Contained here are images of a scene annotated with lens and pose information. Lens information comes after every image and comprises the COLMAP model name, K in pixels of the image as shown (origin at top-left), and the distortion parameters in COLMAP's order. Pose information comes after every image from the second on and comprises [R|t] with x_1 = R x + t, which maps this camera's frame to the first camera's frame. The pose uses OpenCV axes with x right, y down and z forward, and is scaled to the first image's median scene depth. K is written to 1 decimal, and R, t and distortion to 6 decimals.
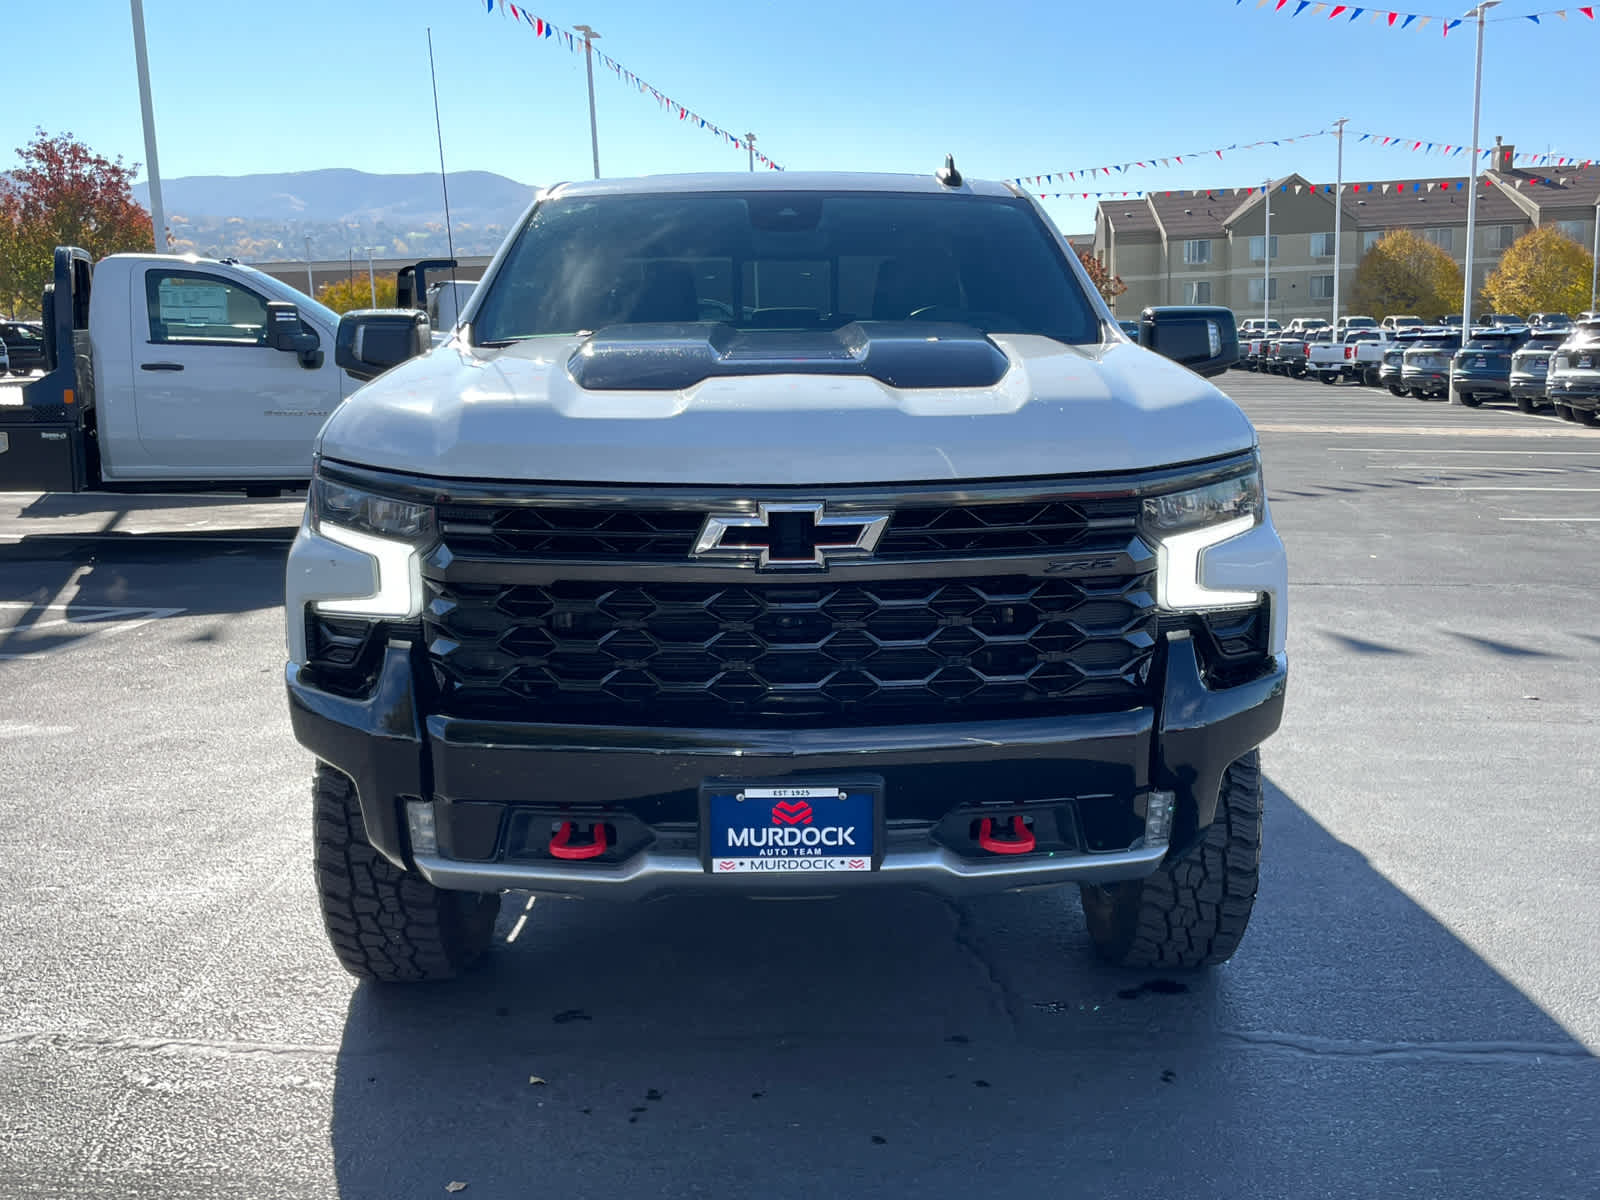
lens RADIAL K [[1600.9, 0, 822.9], [0, 1600.9, 610.3], [0, 0, 1]] dist [0.116440, -0.183972]
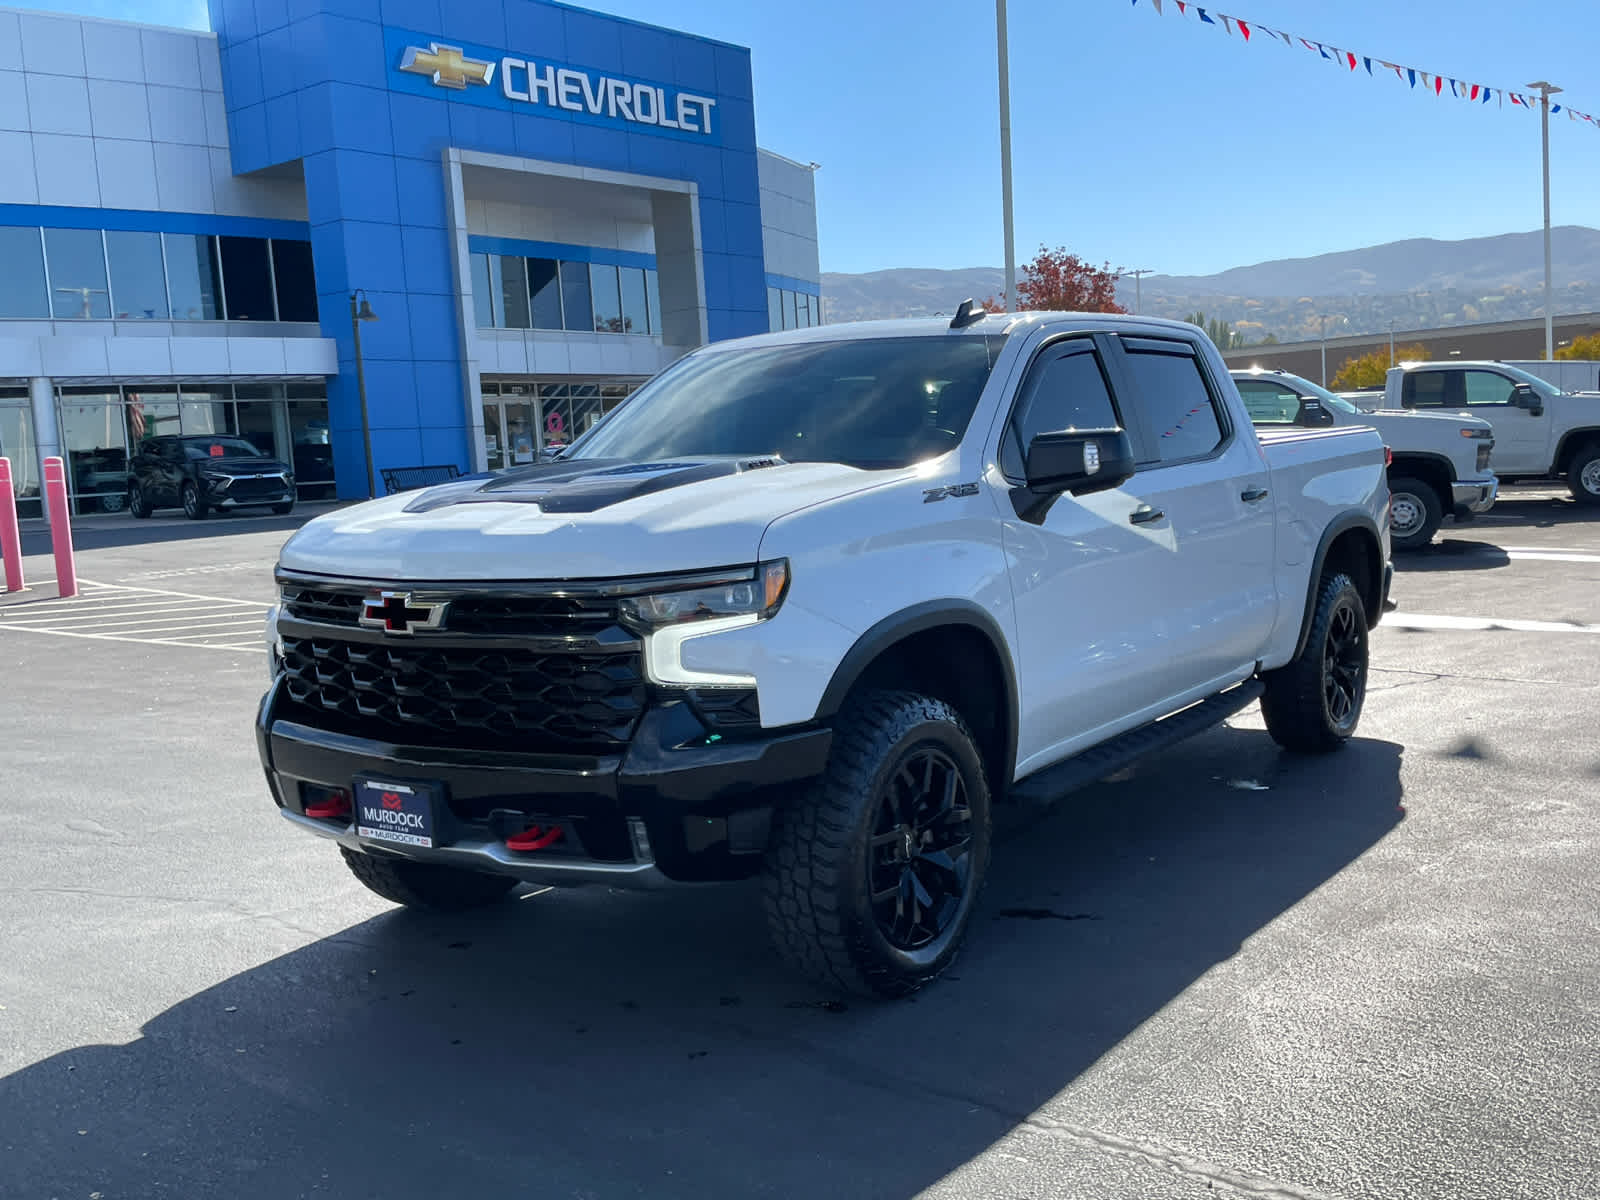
lens RADIAL K [[1600.9, 0, 822.9], [0, 1600.9, 610.3], [0, 0, 1]] dist [0.116440, -0.183972]
pose [[0.805789, 0.043577, -0.590597, 1.112115], [-0.069198, 0.997386, -0.020820, -0.043234], [0.588145, 0.057644, 0.806698, 0.022694]]
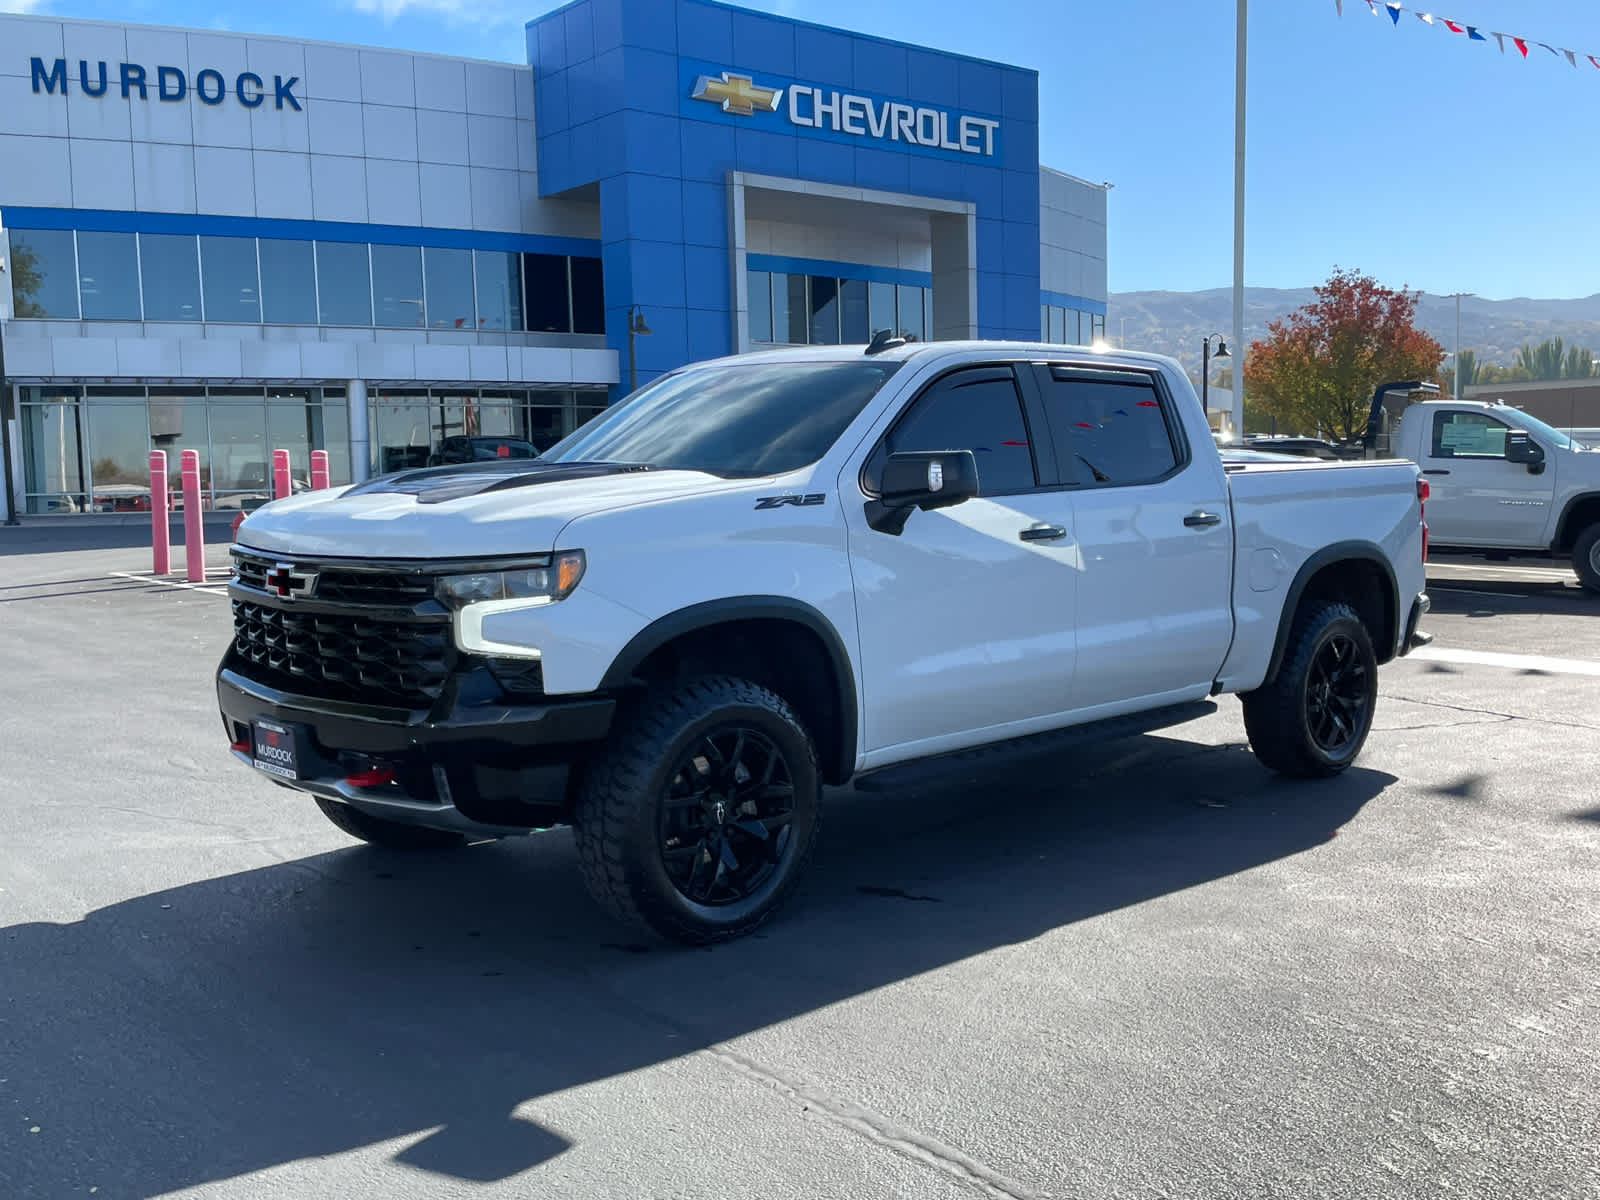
lens RADIAL K [[1602.0, 0, 825.4], [0, 1602.0, 600.2], [0, 0, 1]] dist [0.110955, -0.164550]
pose [[0.675155, 0.072809, -0.734074, 1.596385], [-0.126526, 0.991800, -0.017999, -0.065984], [0.726744, 0.105031, 0.678831, 0.207552]]
